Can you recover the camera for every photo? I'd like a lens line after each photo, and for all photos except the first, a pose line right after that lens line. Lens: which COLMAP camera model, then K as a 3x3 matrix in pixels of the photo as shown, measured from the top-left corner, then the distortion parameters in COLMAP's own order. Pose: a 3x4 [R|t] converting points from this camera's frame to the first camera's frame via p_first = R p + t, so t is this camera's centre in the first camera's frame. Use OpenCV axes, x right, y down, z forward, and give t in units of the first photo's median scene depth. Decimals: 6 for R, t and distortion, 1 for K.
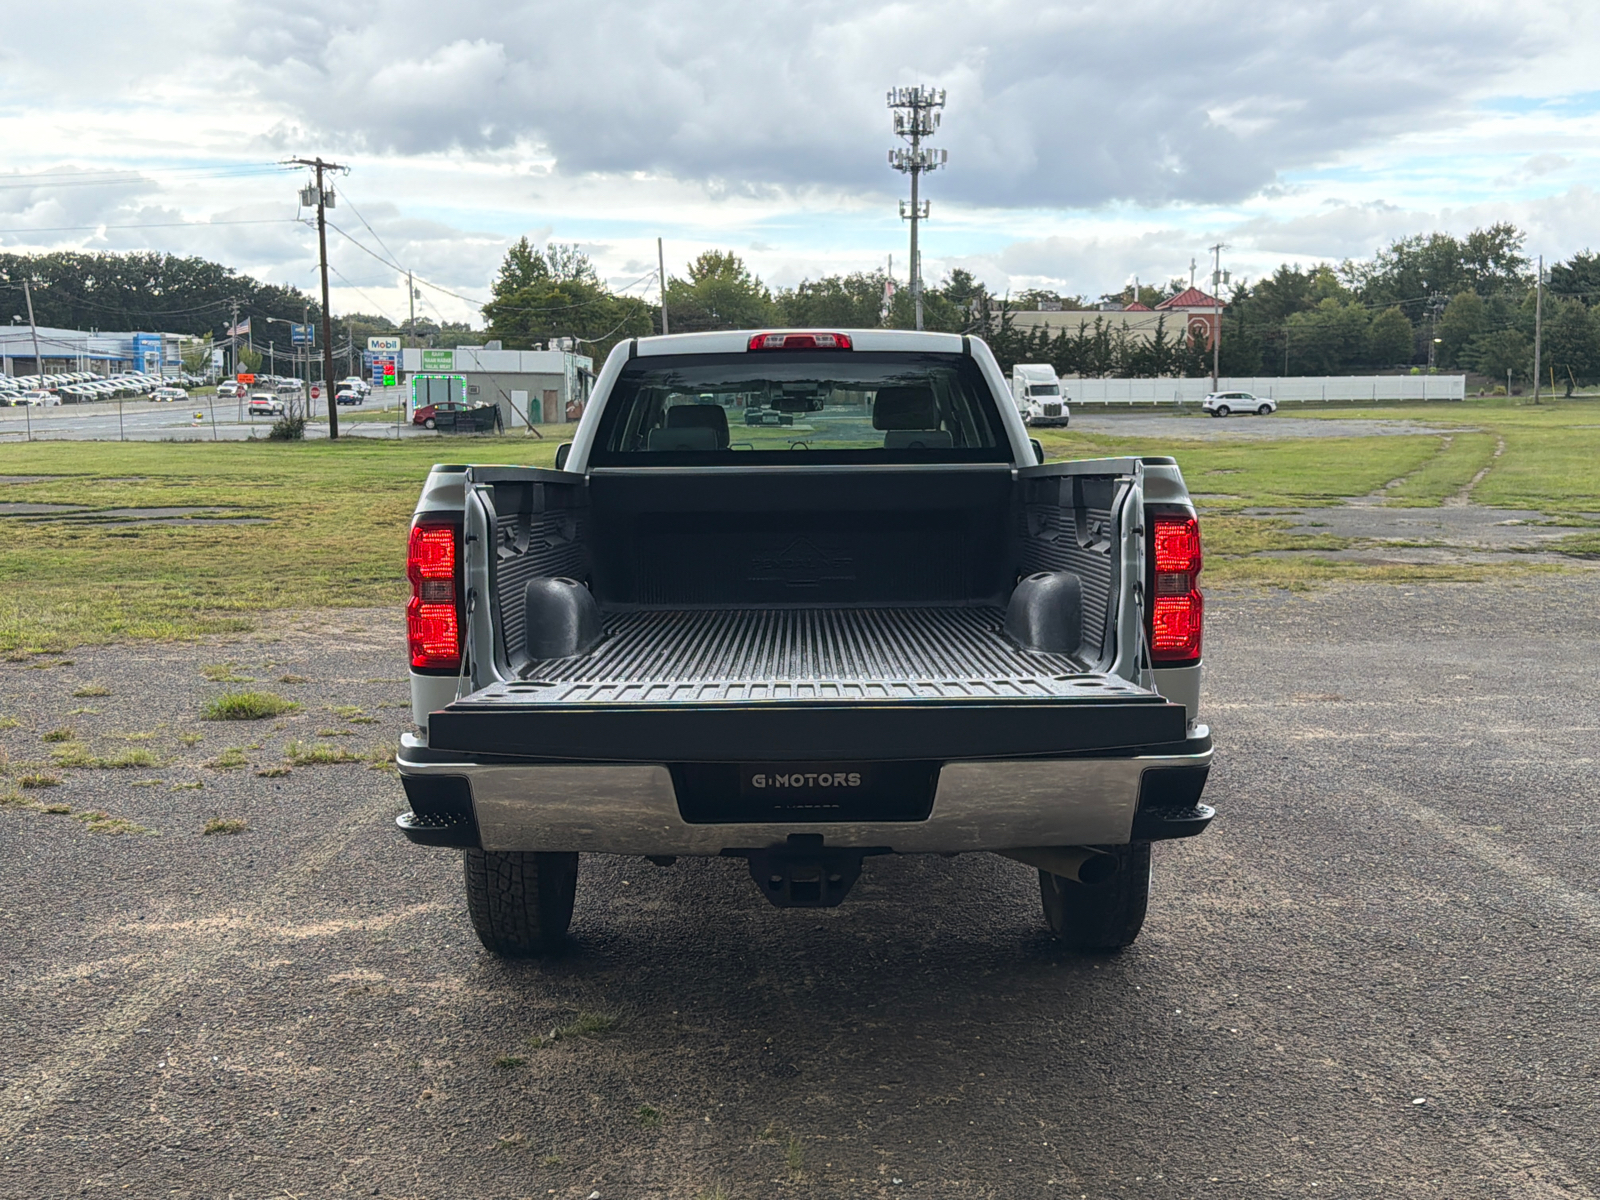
lens RADIAL K [[1774.4, 0, 801.4], [0, 1774.4, 631.6], [0, 0, 1]] dist [0.081852, -0.115636]
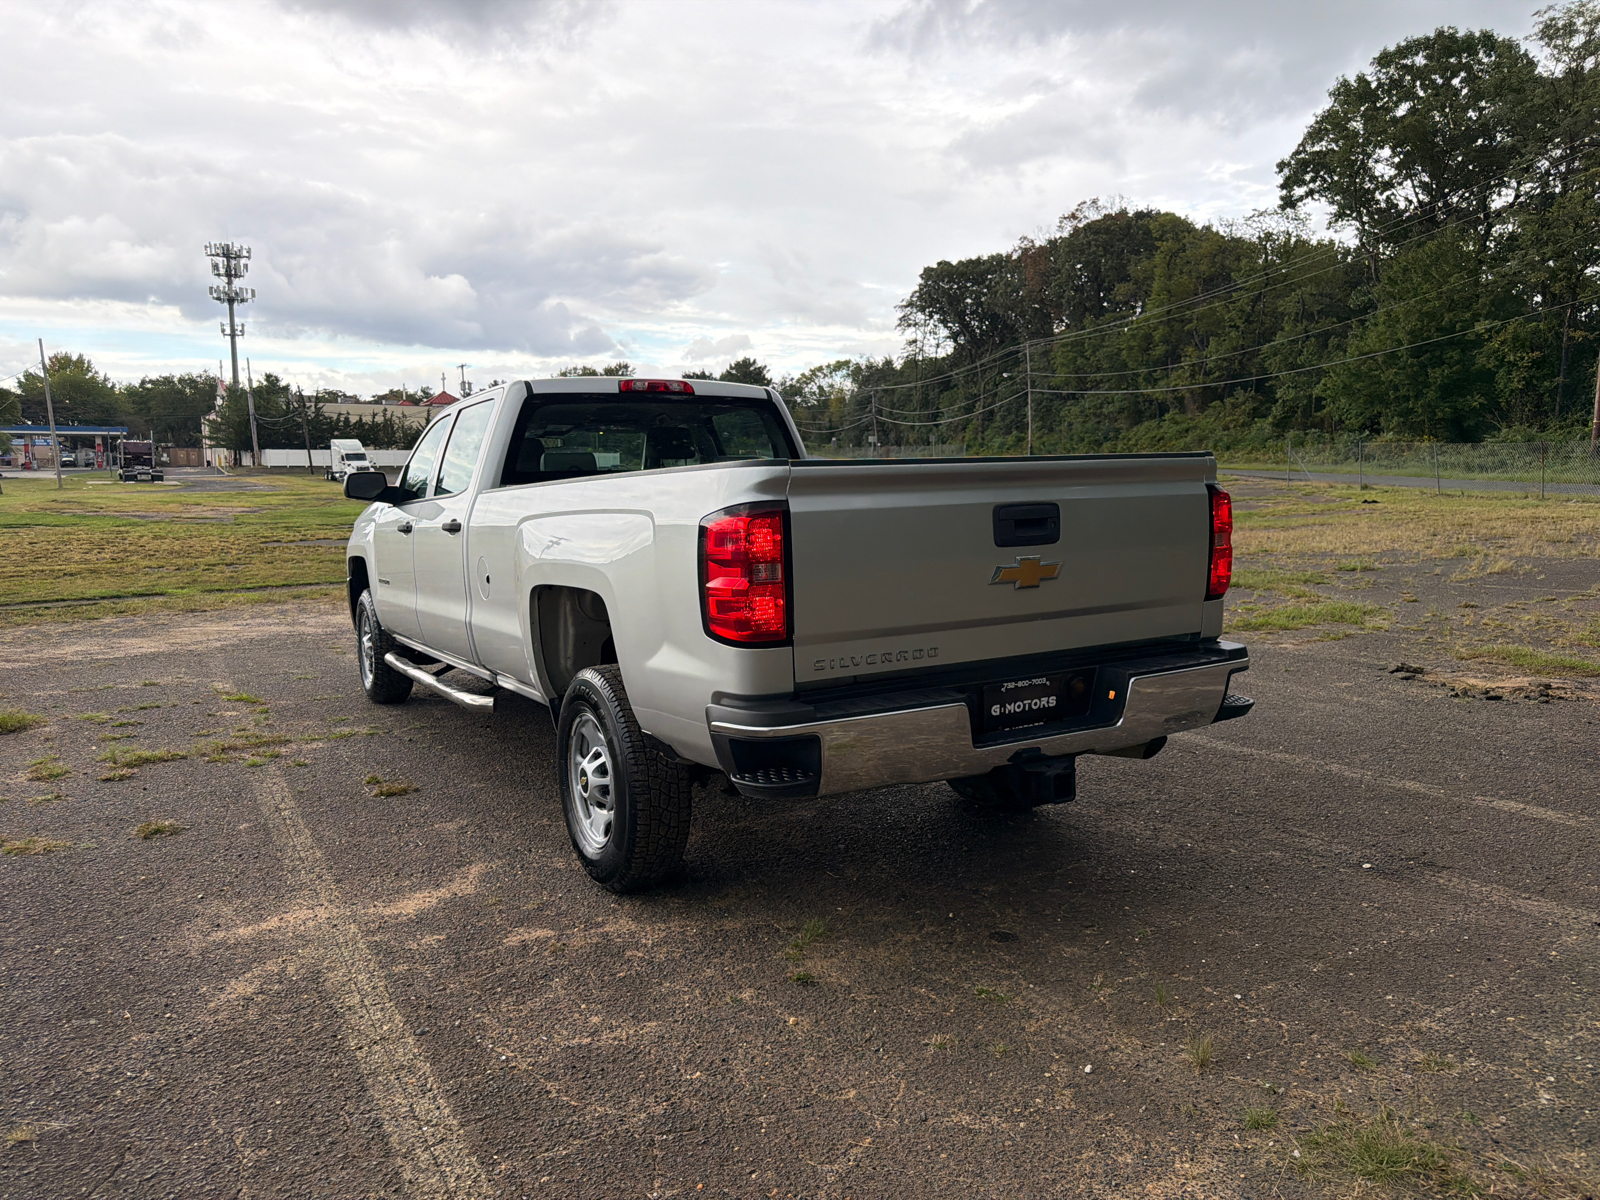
lens RADIAL K [[1125.9, 0, 798.1], [0, 1125.9, 603.1], [0, 0, 1]] dist [0.052136, -0.078759]
pose [[0.864207, -0.063310, 0.499138, -0.076527], [0.067566, 0.997669, 0.009559, -0.001258], [-0.498580, 0.025464, 0.866470, 0.053162]]
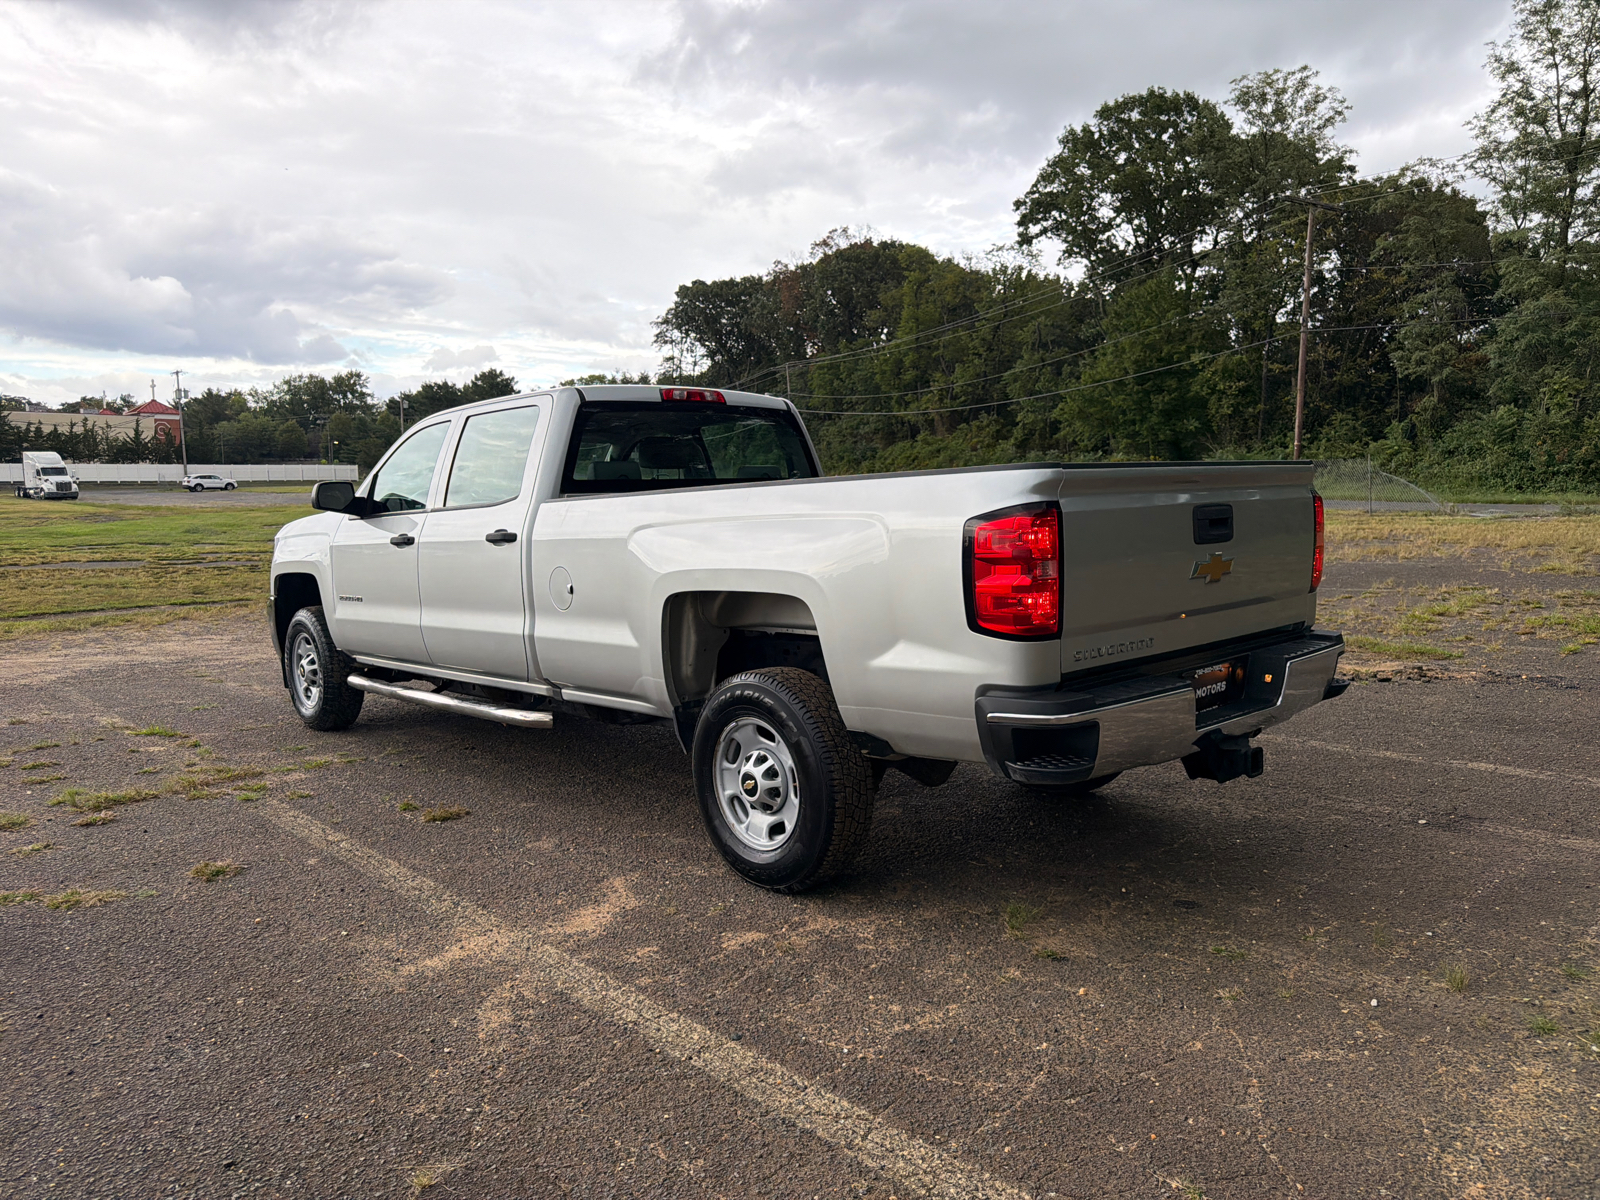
lens RADIAL K [[1126.3, 0, 802.8], [0, 1126.3, 609.0], [0, 0, 1]] dist [0.041989, -0.051534]
pose [[0.734637, -0.076613, 0.674121, -0.117076], [0.088286, 0.995950, 0.016978, -0.003242], [-0.672692, 0.047042, 0.738426, 0.078321]]
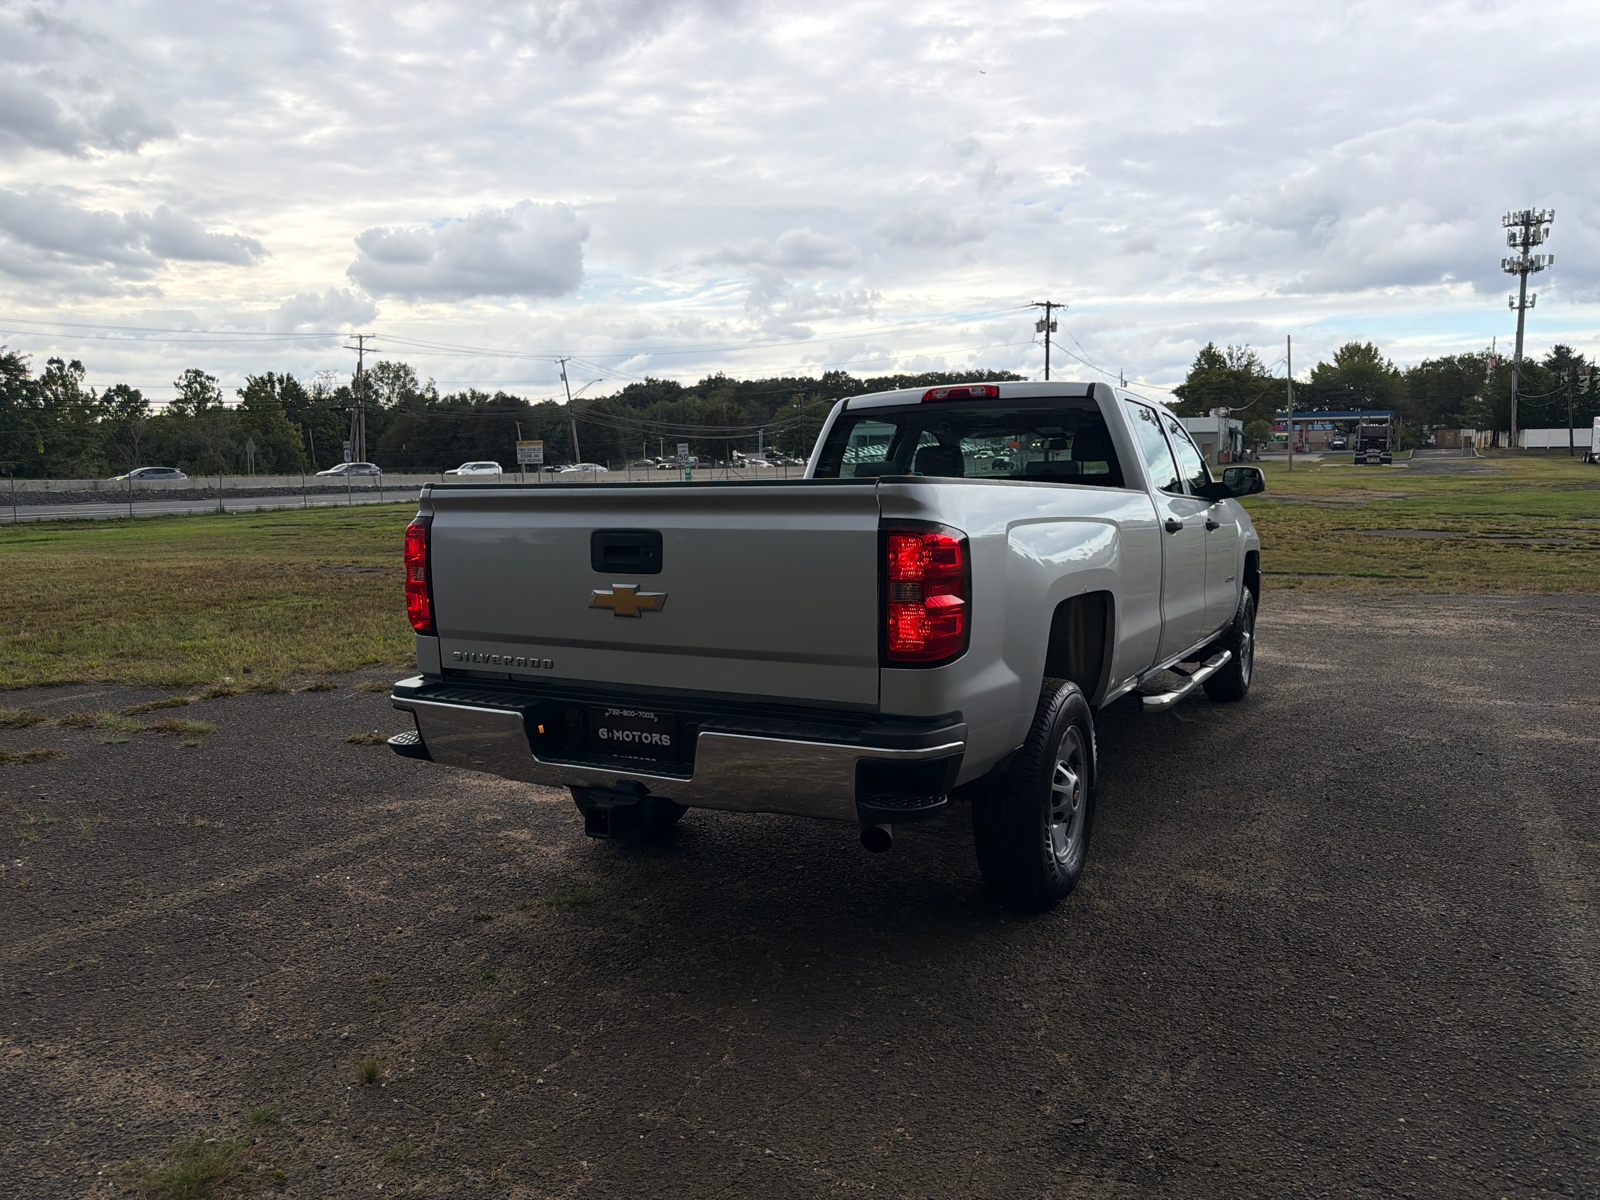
lens RADIAL K [[1125.9, 0, 798.1], [0, 1125.9, 603.1], [0, 0, 1]] dist [0.052136, -0.078759]
pose [[0.874180, 0.046358, -0.483384, 0.068531], [-0.045511, 0.998873, 0.013489, -0.003695], [0.483464, 0.010207, 0.875305, 0.051122]]
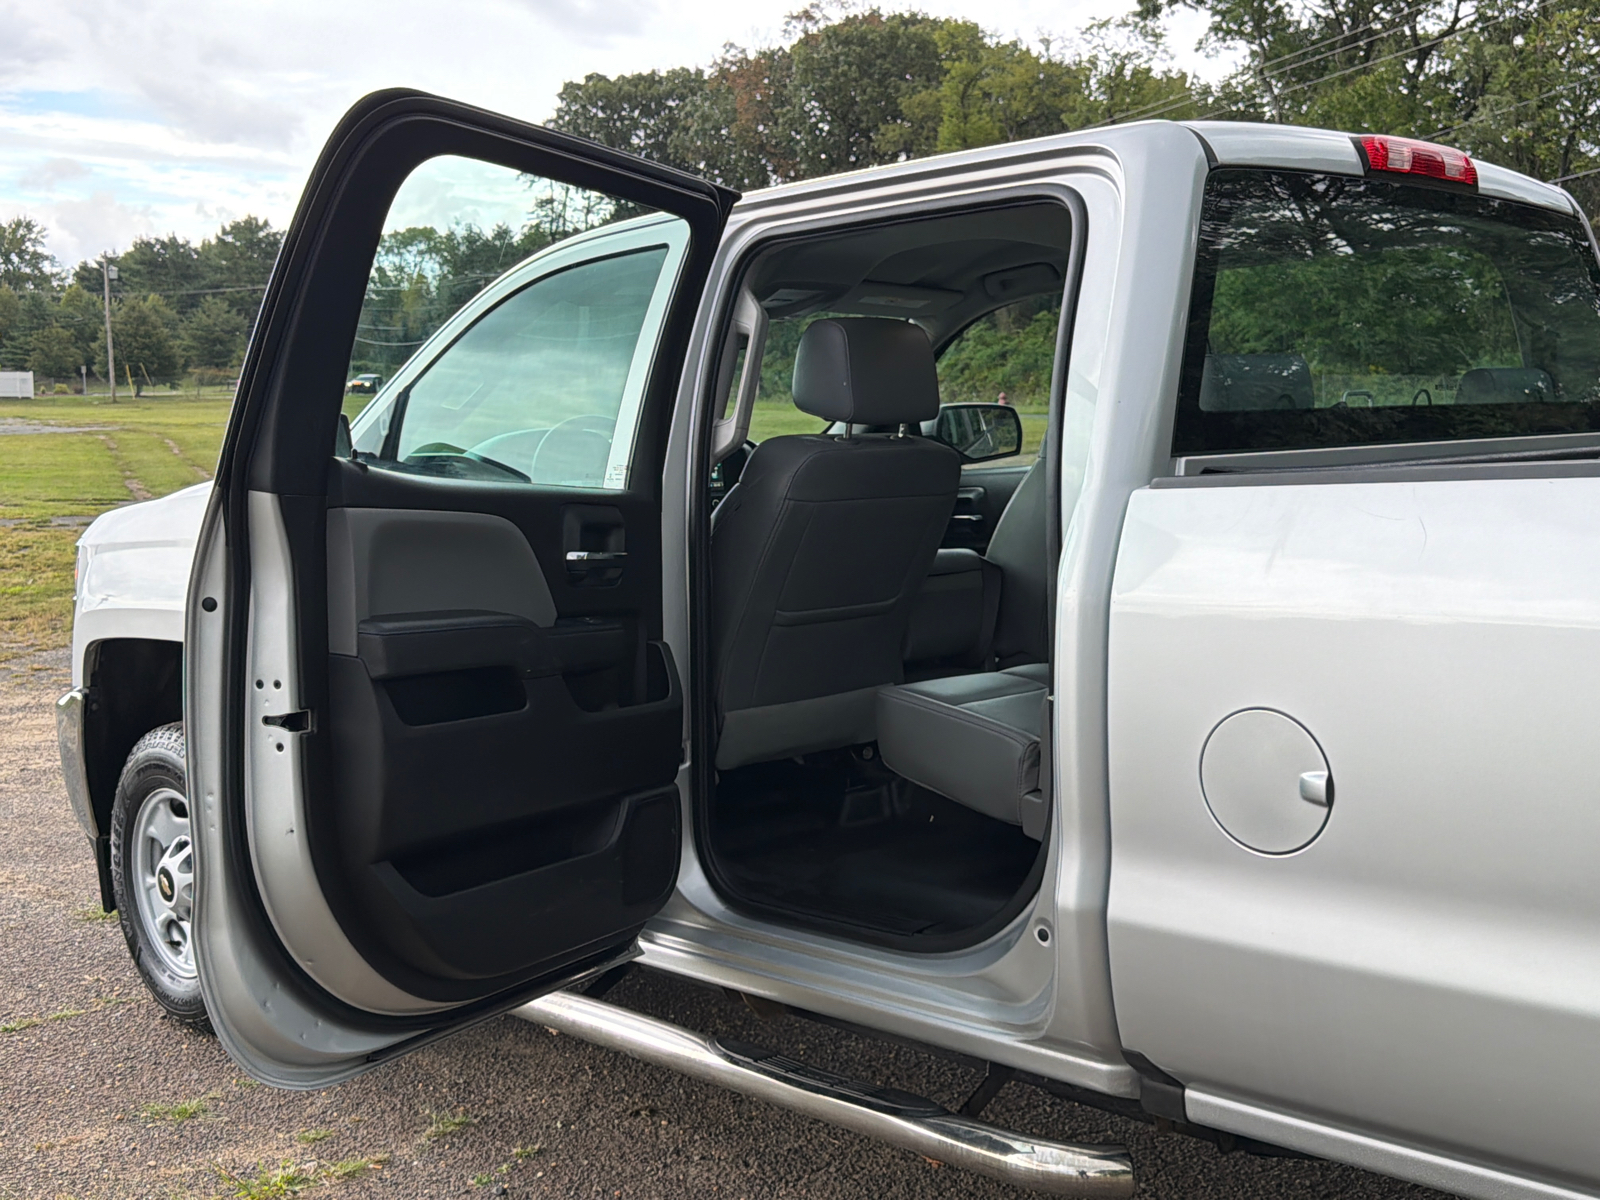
lens RADIAL K [[1810.0, 0, 800.8], [0, 1810.0, 600.9], [0, 0, 1]] dist [0.133142, -0.431093]
pose [[0.717575, -0.070381, 0.692916, -0.100941], [0.083454, 0.996402, 0.014783, -0.017057], [-0.691464, 0.047219, 0.720867, 0.177910]]
